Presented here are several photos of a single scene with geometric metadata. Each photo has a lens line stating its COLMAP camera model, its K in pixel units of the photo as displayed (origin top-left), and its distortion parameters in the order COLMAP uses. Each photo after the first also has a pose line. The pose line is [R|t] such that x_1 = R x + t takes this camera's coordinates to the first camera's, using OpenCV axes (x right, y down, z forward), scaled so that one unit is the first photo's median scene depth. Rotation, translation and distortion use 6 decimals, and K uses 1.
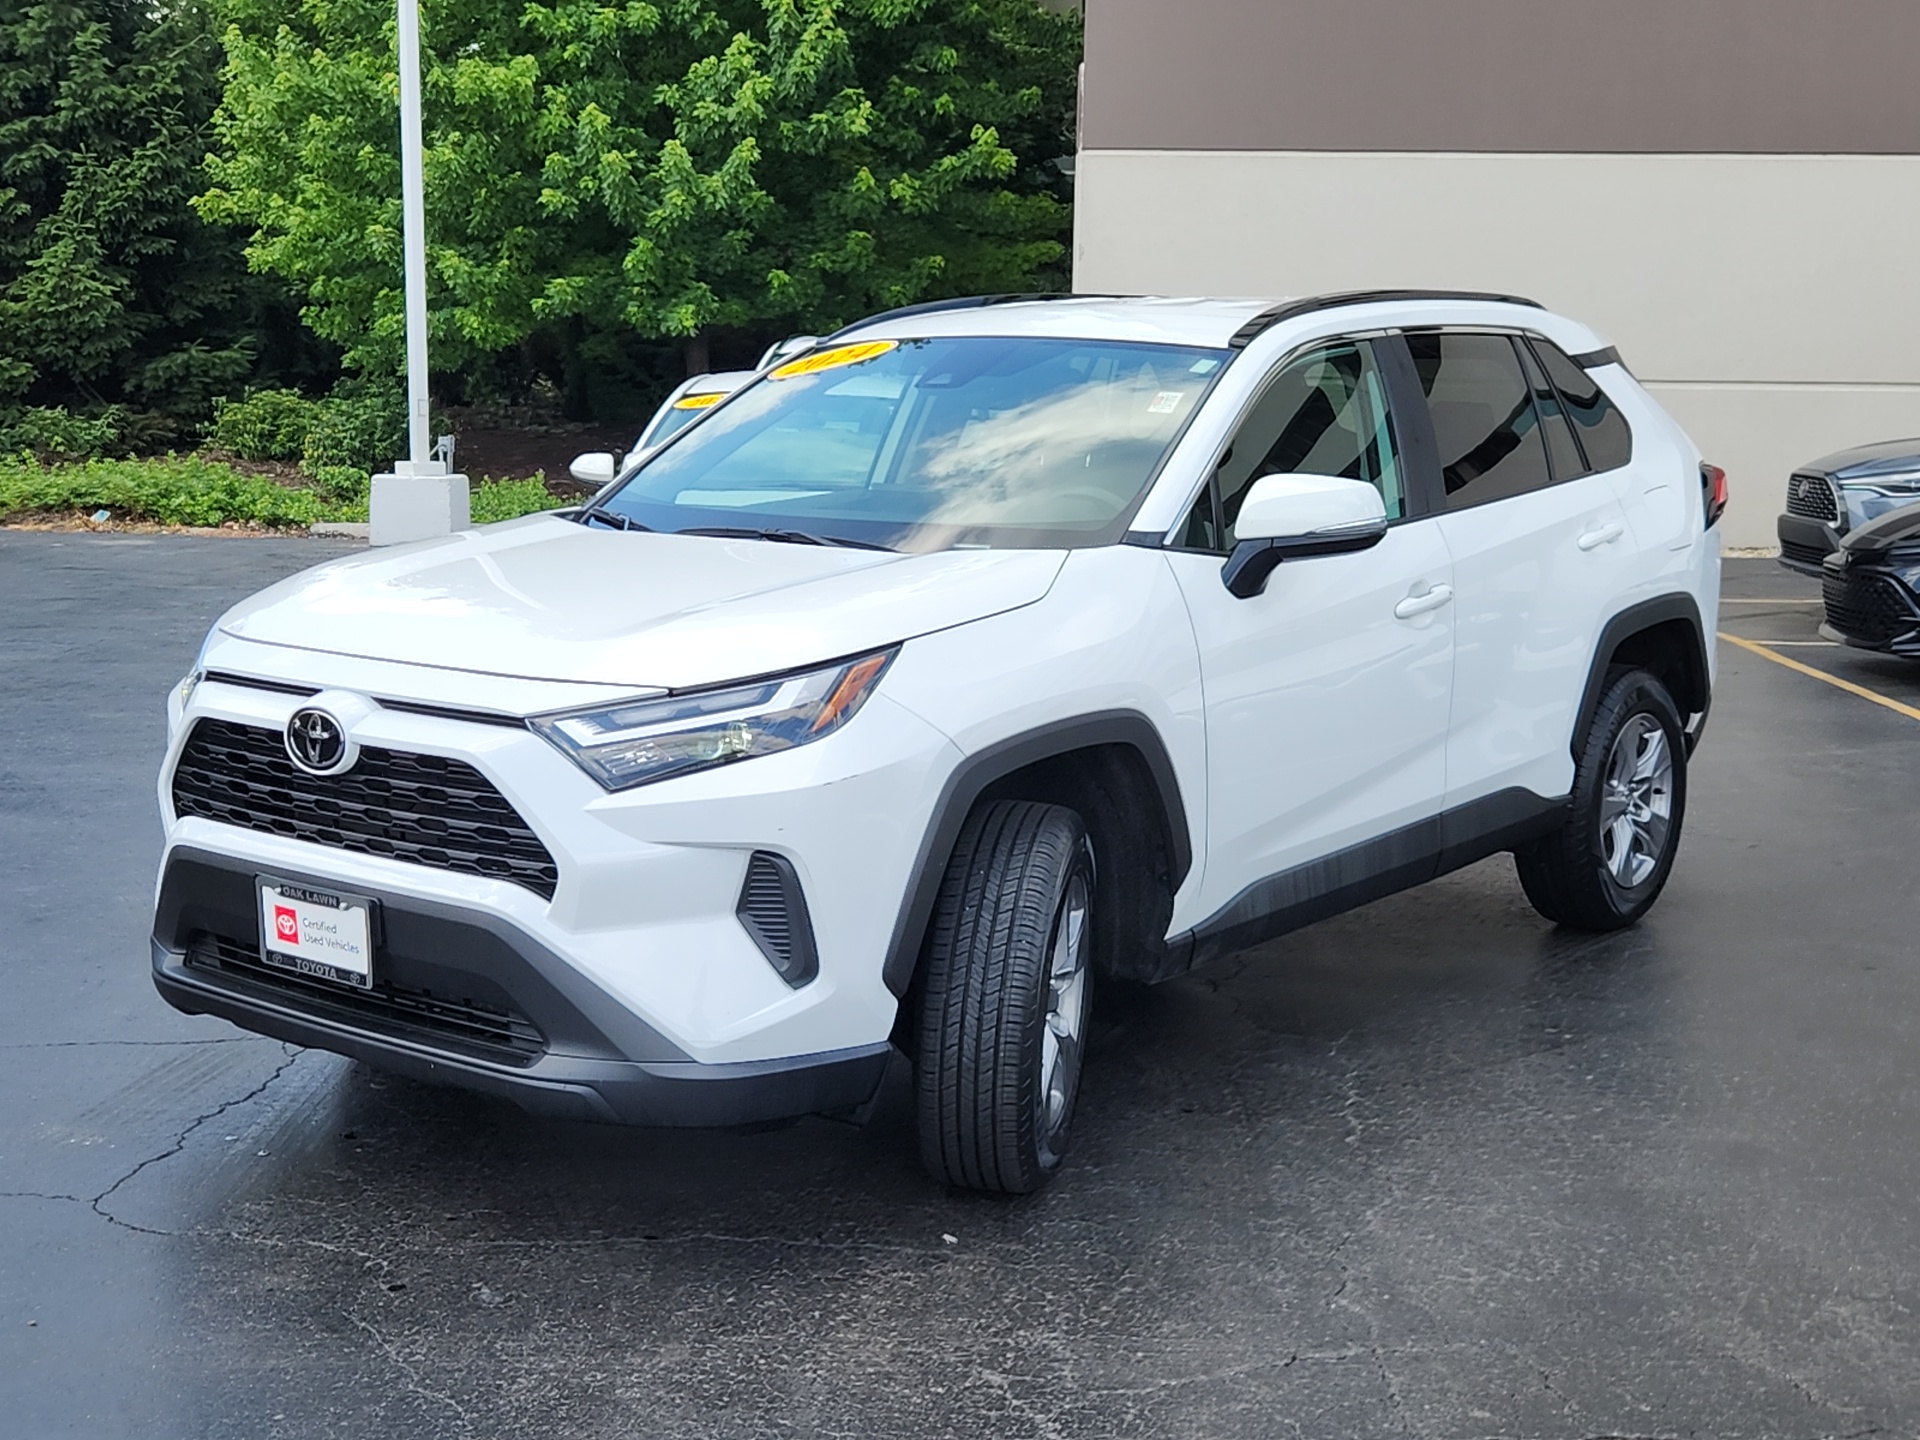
lens RADIAL K [[2213.0, 0, 960.4], [0, 2213.0, 765.1], [0, 0, 1]] dist [0.096318, -0.186489]
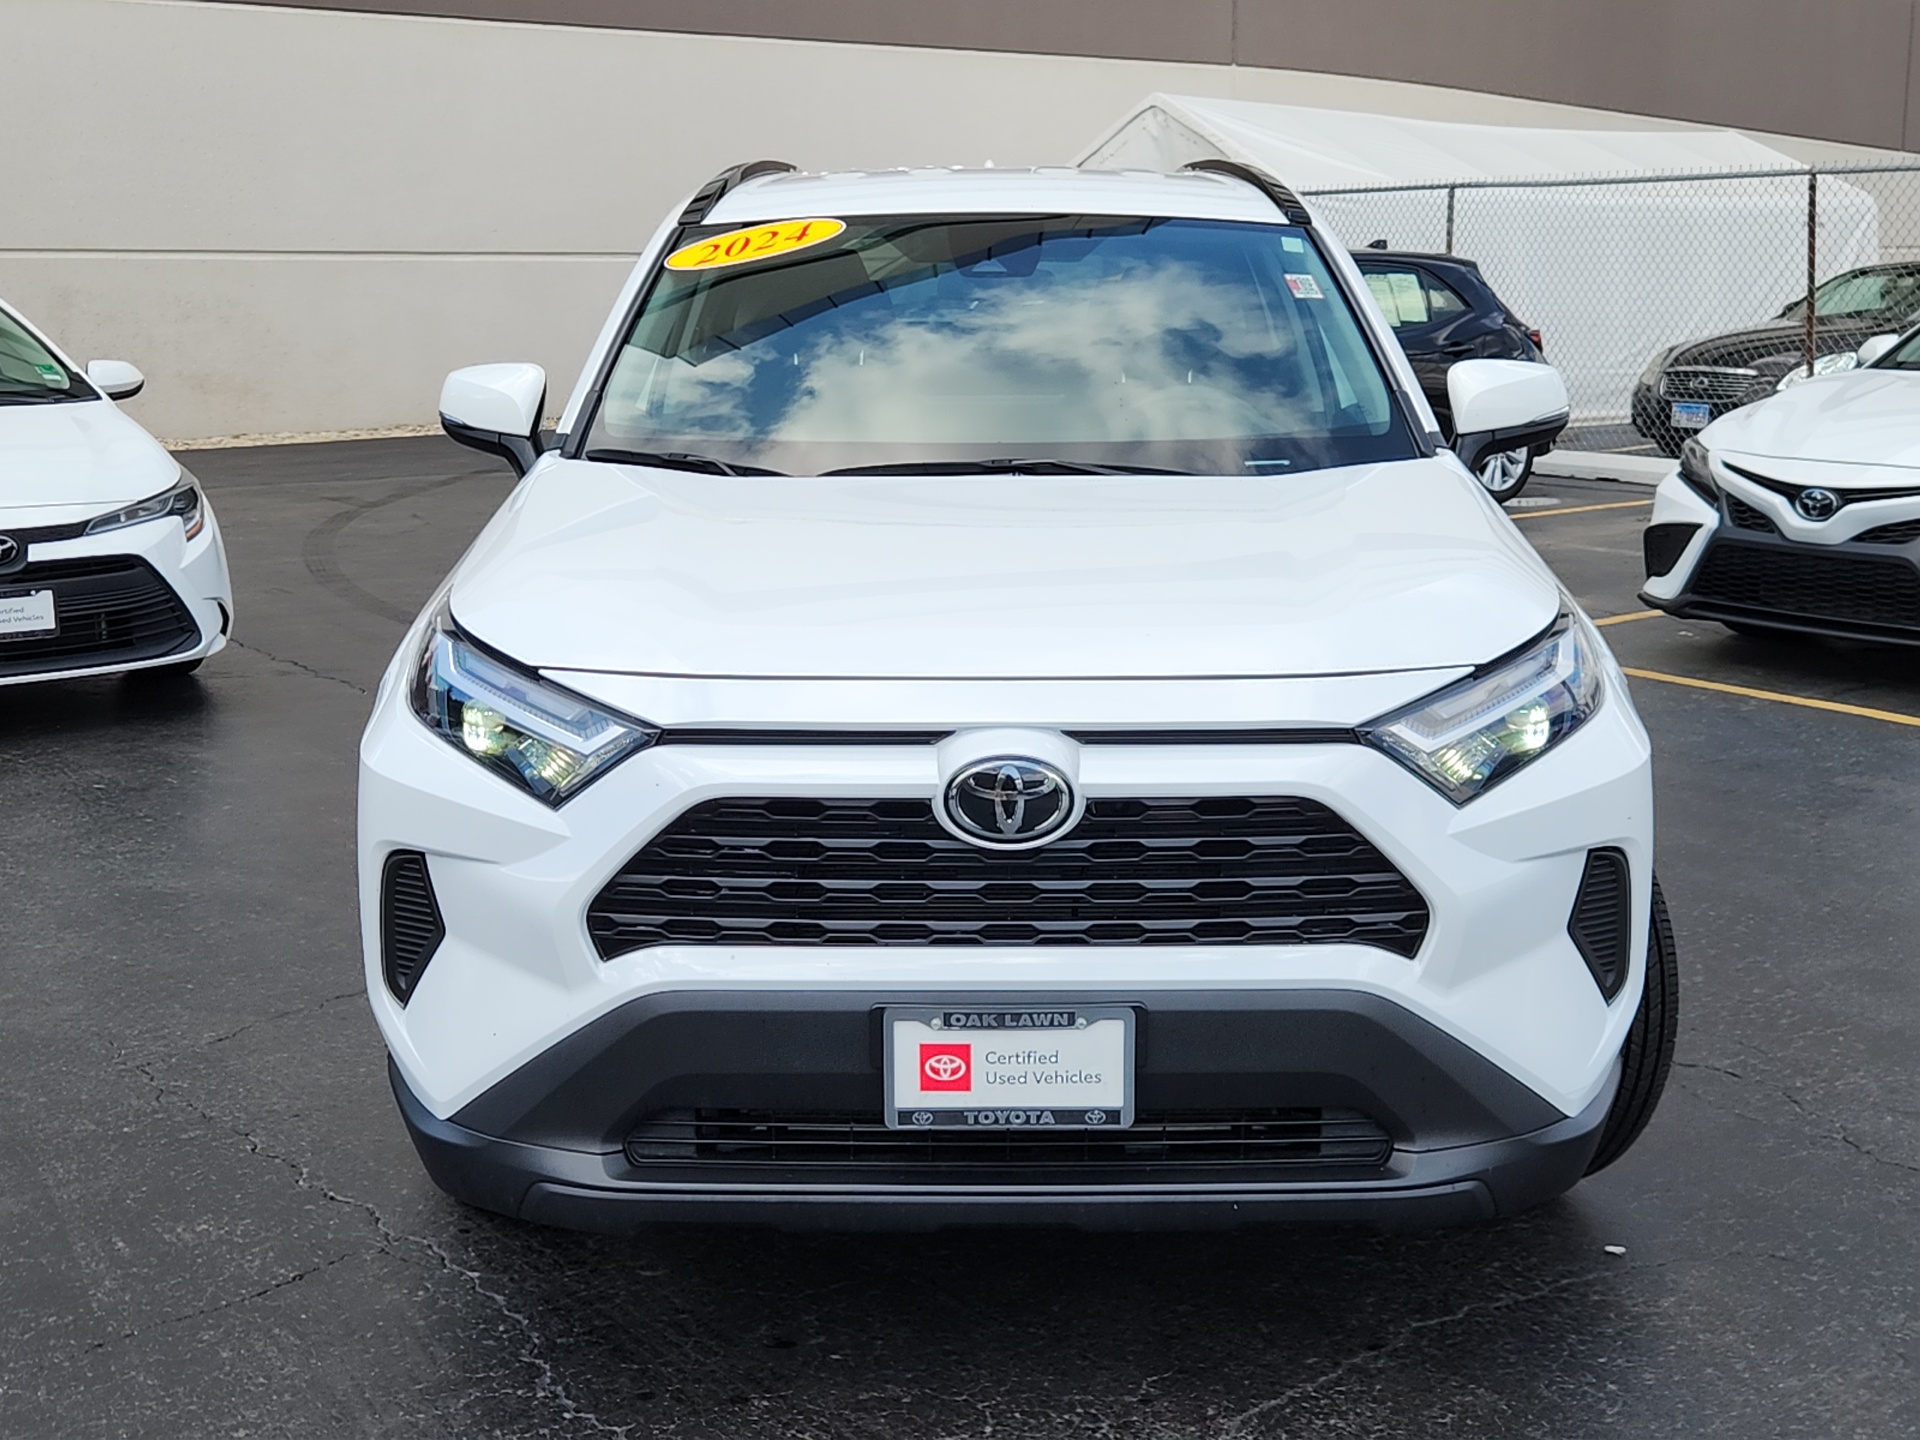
lens RADIAL K [[2213.0, 0, 960.4], [0, 2213.0, 765.1], [0, 0, 1]] dist [0.096318, -0.186489]
pose [[0.809932, -0.148419, 0.567435, -0.116374], [0.118262, 0.988908, 0.089858, -0.014637], [-0.574477, -0.005673, 0.818501, 0.072123]]
